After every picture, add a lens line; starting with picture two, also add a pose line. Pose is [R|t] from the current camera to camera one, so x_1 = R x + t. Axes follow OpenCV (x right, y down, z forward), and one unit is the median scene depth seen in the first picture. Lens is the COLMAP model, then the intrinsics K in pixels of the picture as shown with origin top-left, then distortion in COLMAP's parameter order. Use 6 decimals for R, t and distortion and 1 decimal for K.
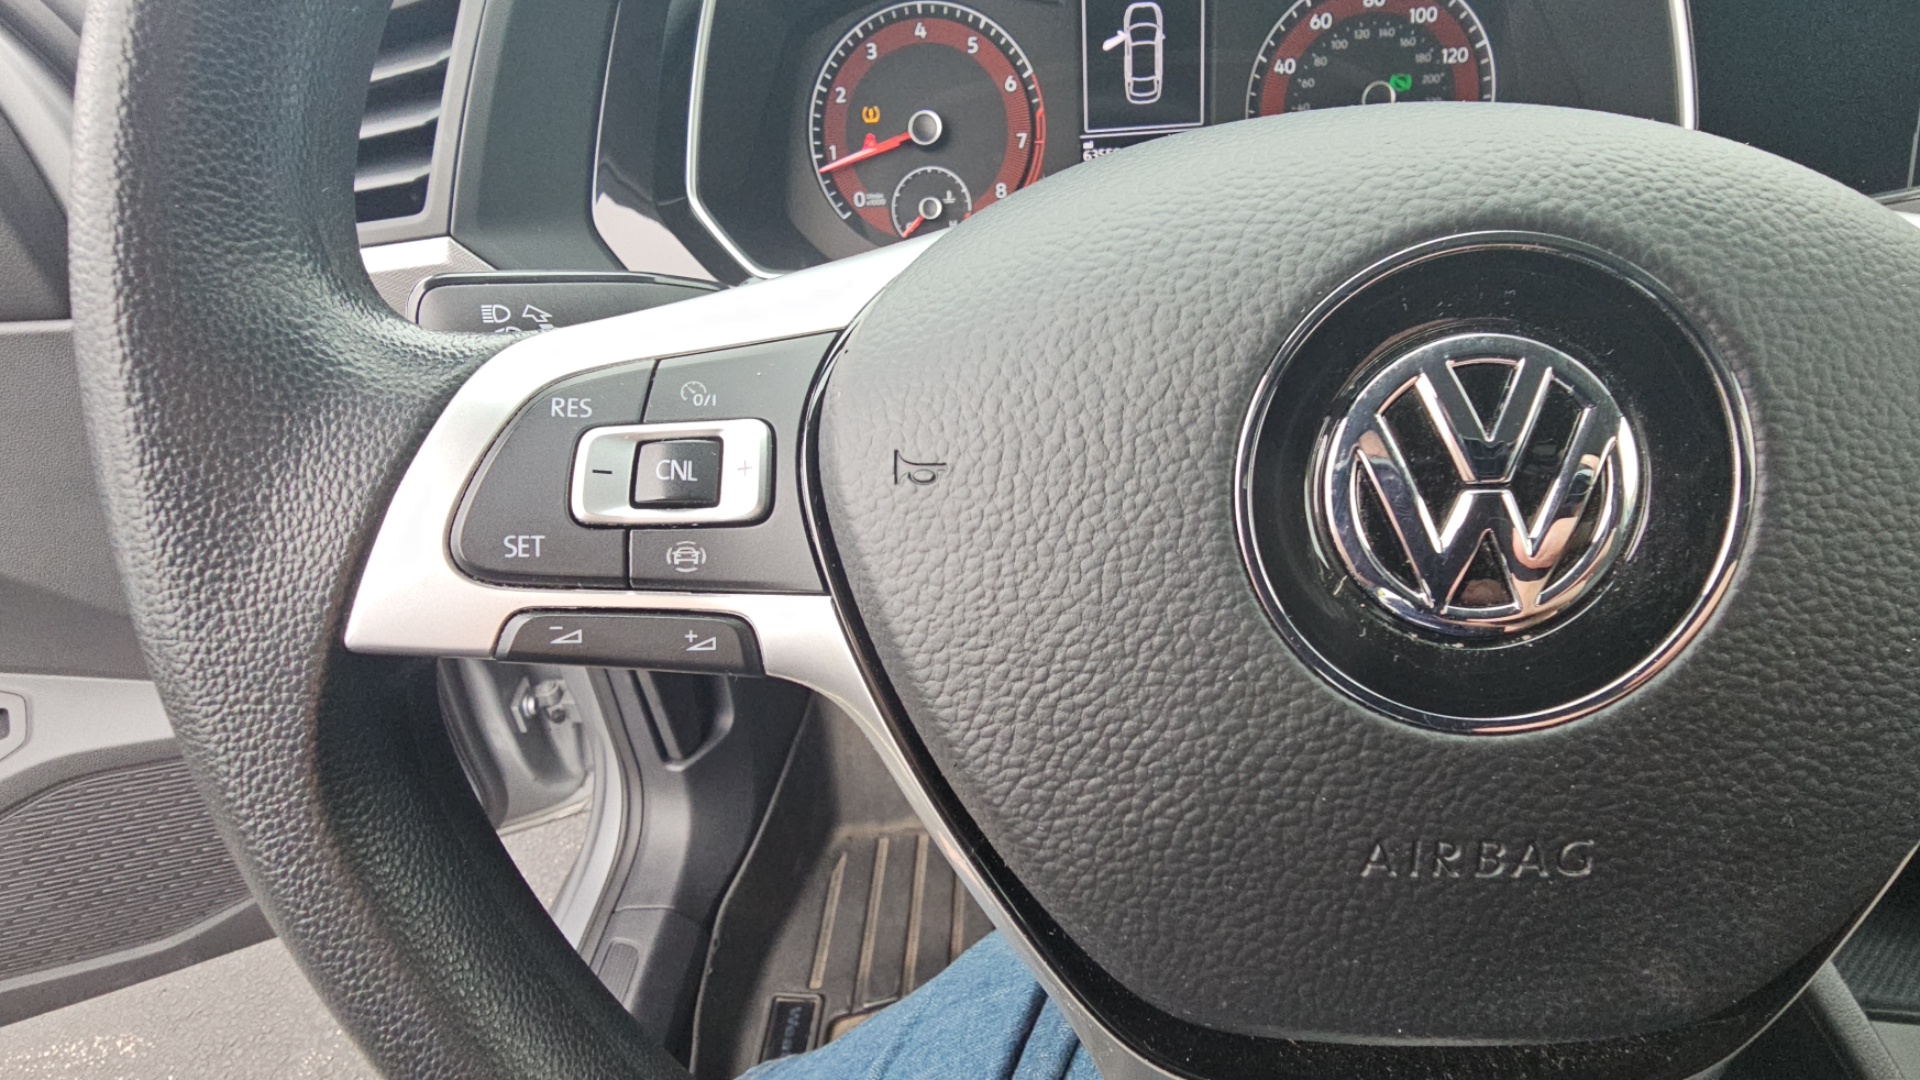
lens RADIAL K [[859.4, 0, 980.5], [0, 859.4, 545.0], [0, 0, 1]] dist [0.007272, -0.006796]
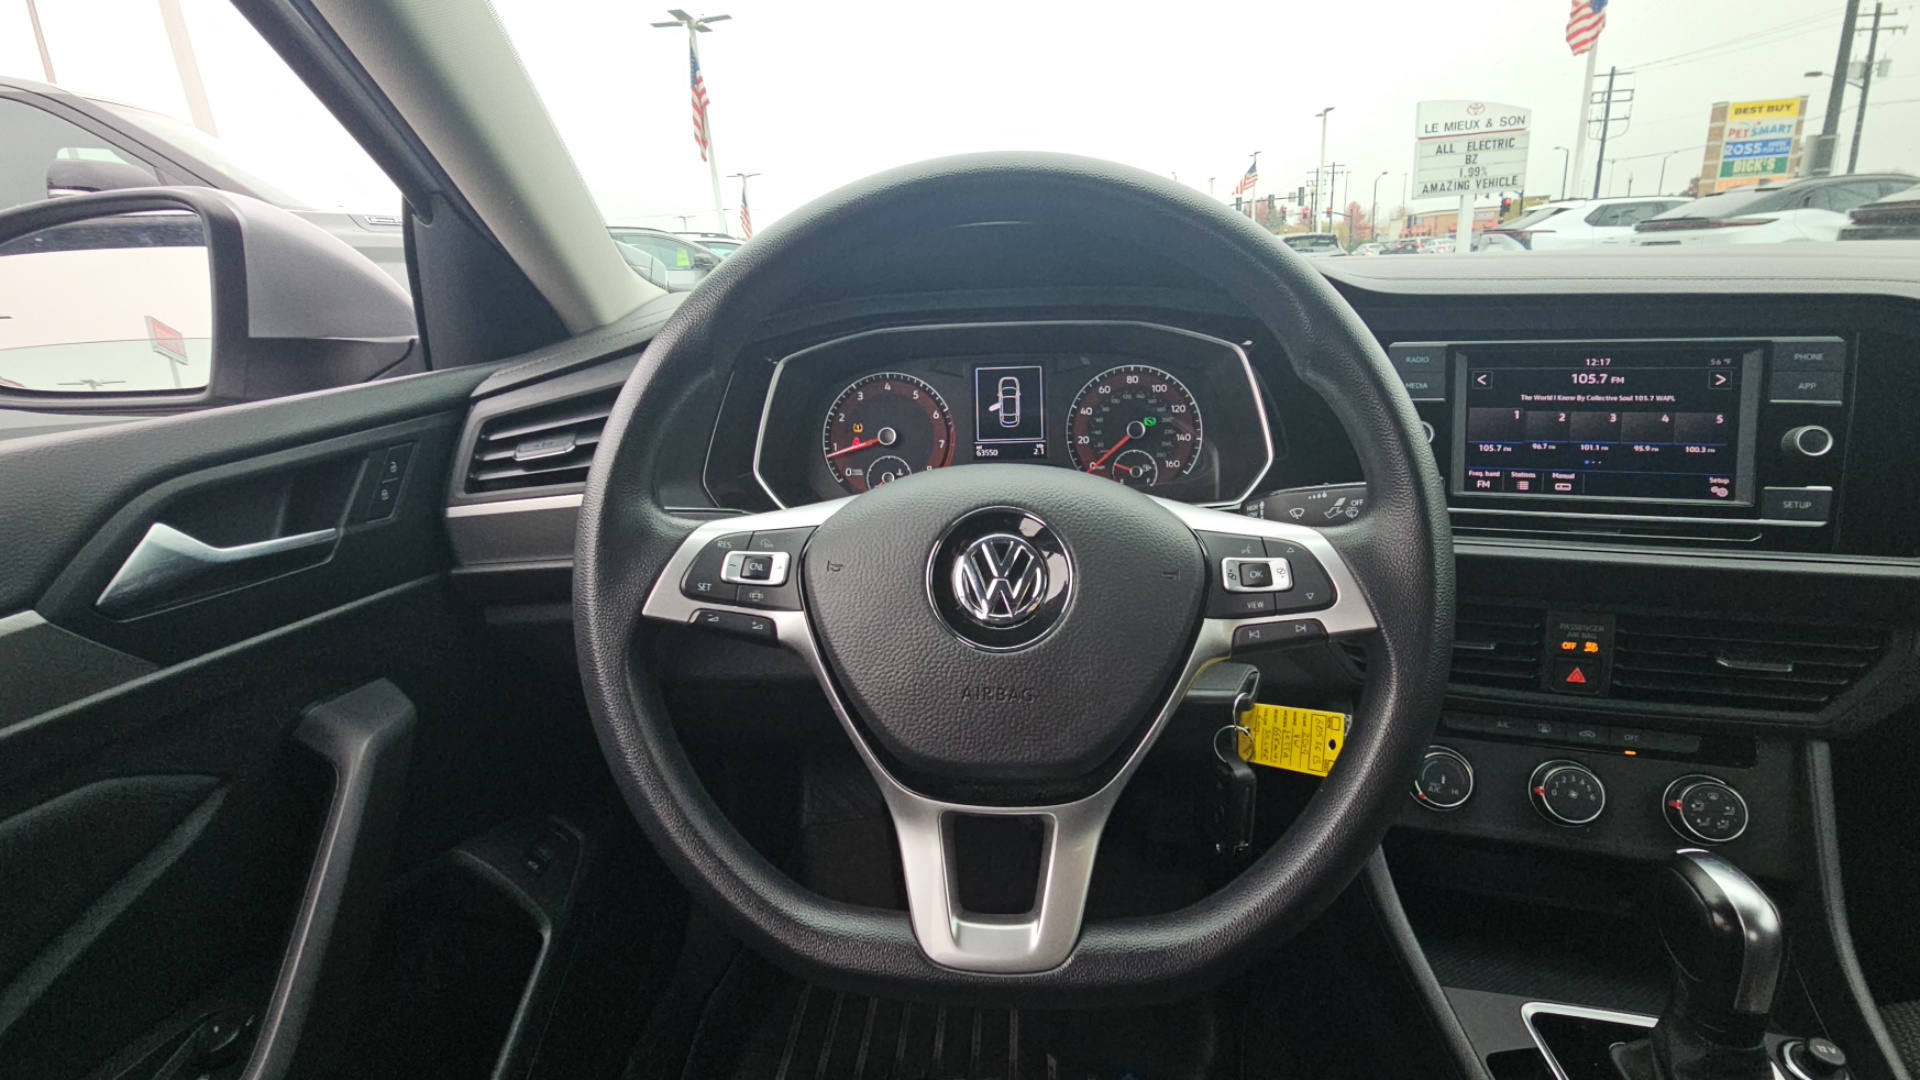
lens RADIAL K [[859.4, 0, 979.4], [0, 859.4, 548.3], [0, 0, 1]] dist [0.007272, -0.006796]
pose [[0.999315, 0.033323, -0.016104, 0.166577], [-0.036449, 0.961624, -0.271937, 0.223759], [0.006424, 0.272338, 0.962180, -0.667435]]
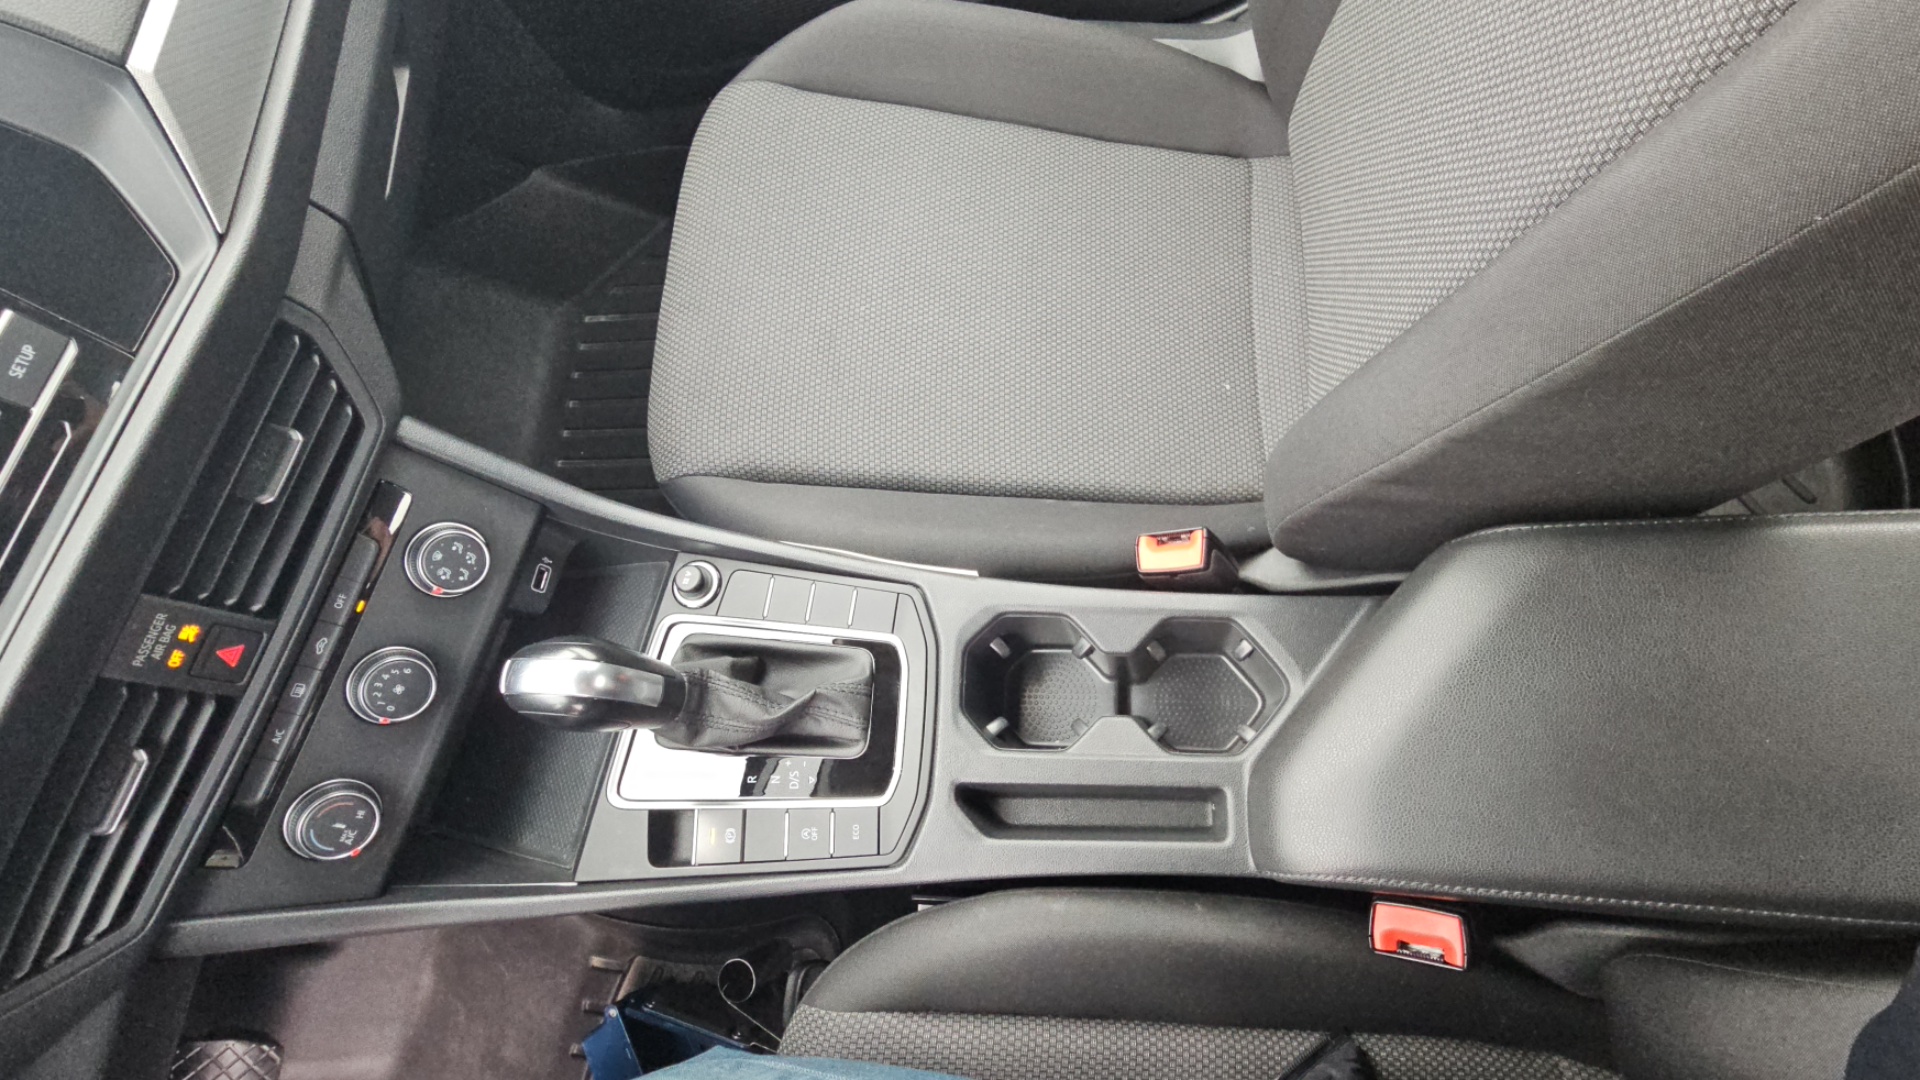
lens RADIAL K [[859.4, 0, 985.6], [0, 859.4, 542.0], [0, 0, 1]] dist [0.007272, -0.006796]
pose [[0.030791, -0.938683, 0.343404, 0.979320], [0.718392, 0.259661, 0.645360, -0.065404], [-0.694957, 0.226828, 0.682337, -0.637703]]
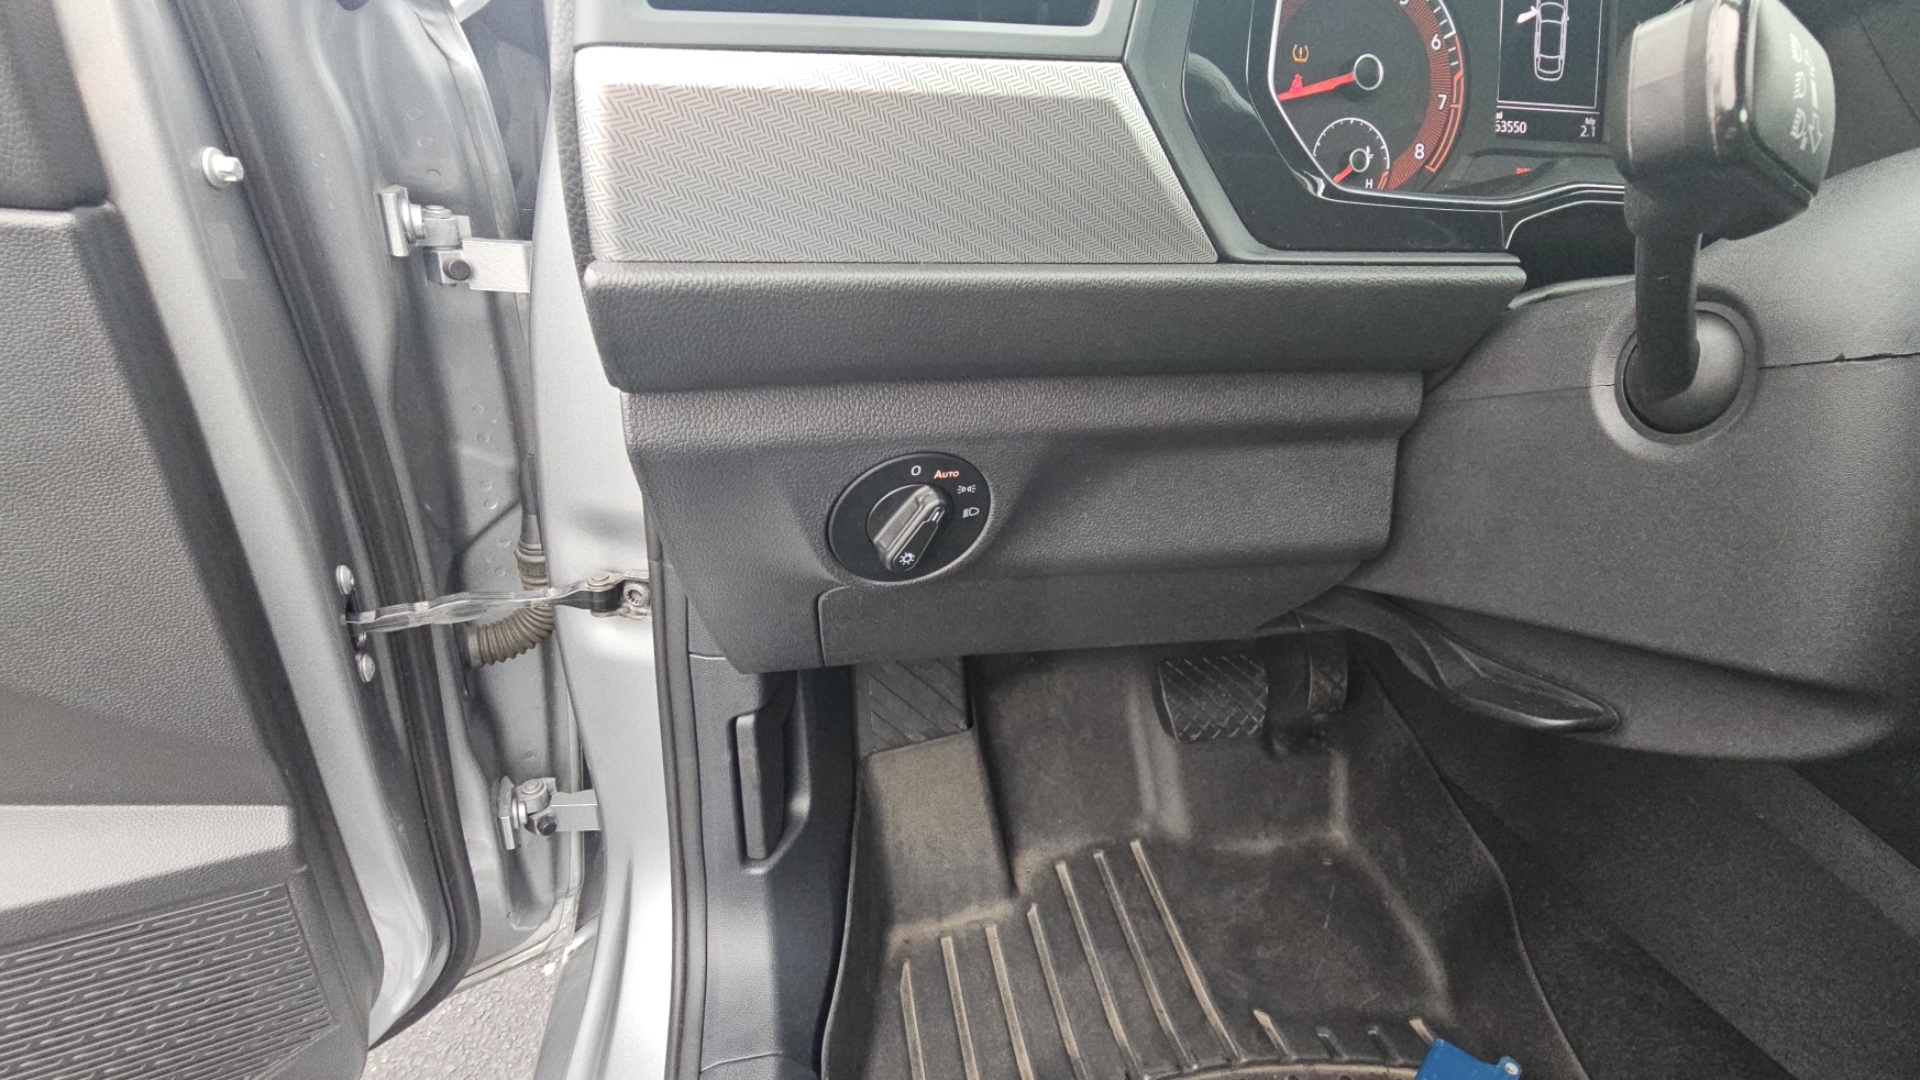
lens RADIAL K [[859.4, 0, 972.3], [0, 859.4, 543.5], [0, 0, 1]] dist [0.007272, -0.006796]
pose [[0.963383, -0.009090, 0.267976, -0.724320], [0.037511, 0.994166, -0.101129, 0.088896], [-0.265493, 0.107478, 0.958103, 0.293825]]
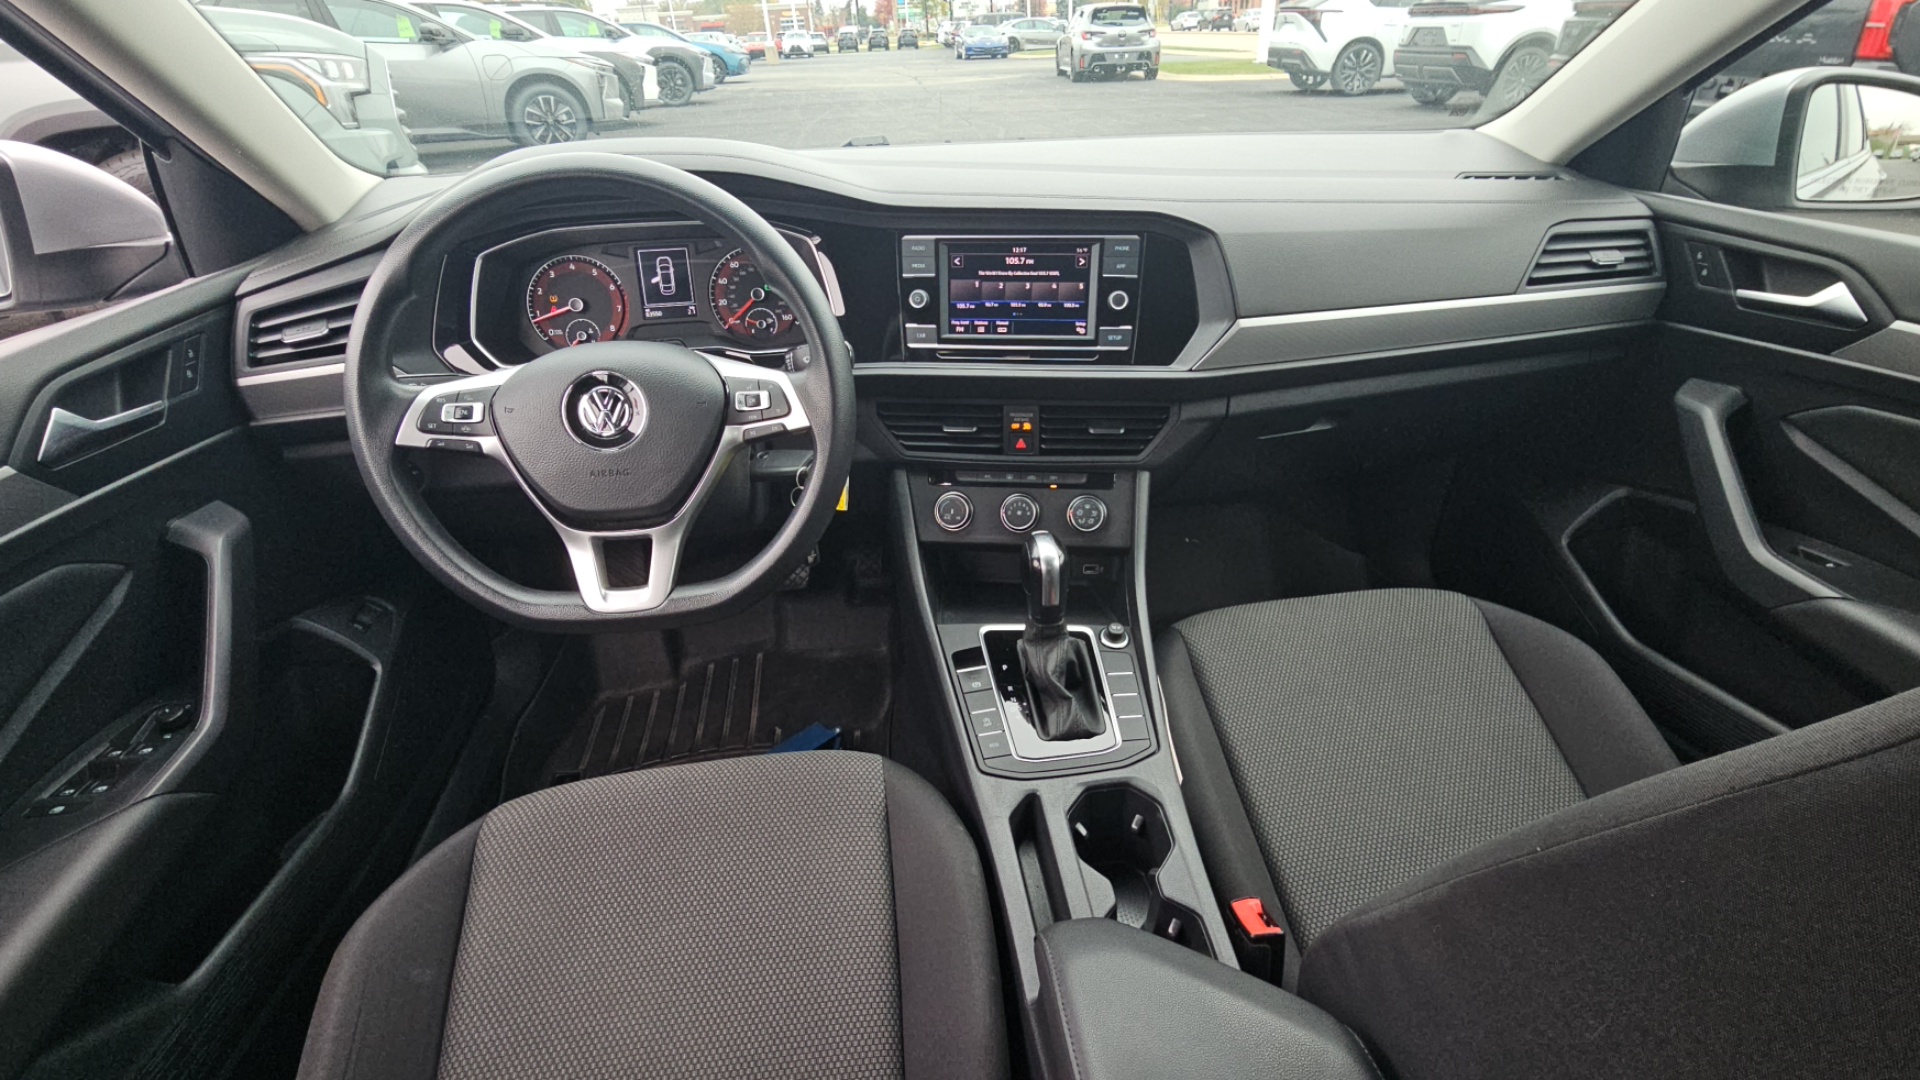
lens RADIAL K [[859.4, 0, 982.3], [0, 859.4, 549.5], [0, 0, 1]] dist [0.007272, -0.006796]
pose [[0.984009, -0.053751, 0.169816, 0.636068], [0.062647, 0.996906, -0.047467, 0.415753], [-0.166739, 0.057346, 0.984332, -1.617456]]
